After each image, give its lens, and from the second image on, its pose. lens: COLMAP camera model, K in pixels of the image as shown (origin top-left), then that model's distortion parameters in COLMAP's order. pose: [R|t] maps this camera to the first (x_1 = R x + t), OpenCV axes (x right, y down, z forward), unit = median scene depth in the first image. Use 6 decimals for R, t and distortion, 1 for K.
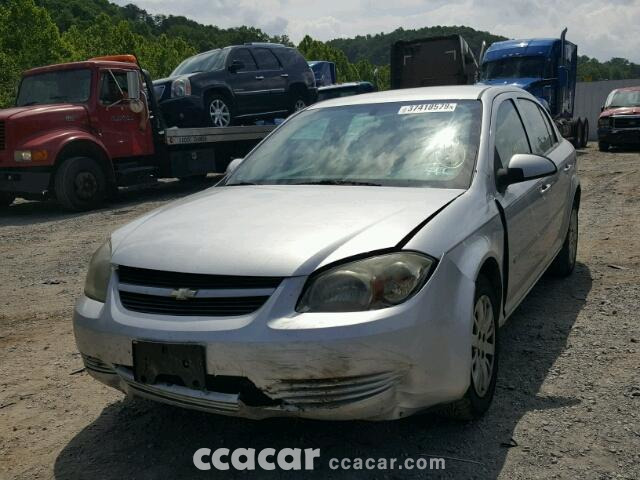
lens RADIAL K [[713.3, 0, 320.0], [0, 713.3, 240.0], [0, 0, 1]] dist [0.238294, -0.737975]
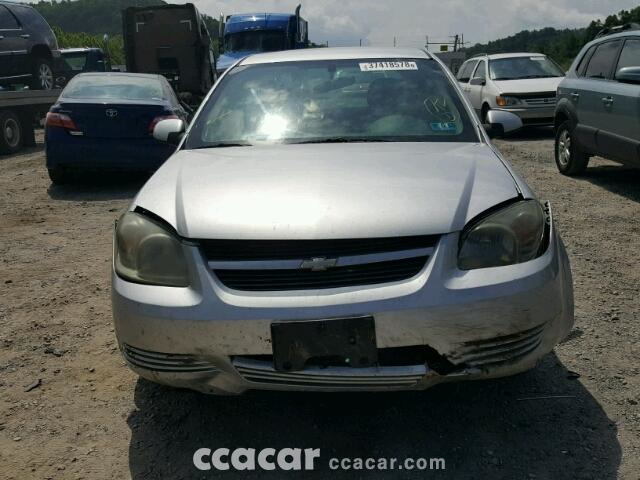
lens RADIAL K [[713.3, 0, 320.0], [0, 713.3, 240.0], [0, 0, 1]] dist [0.238294, -0.737975]
pose [[0.893669, -0.076225, 0.442205, -0.581685], [0.063098, 0.997022, 0.044343, 0.007810], [-0.444268, -0.011726, 0.895817, 0.228953]]
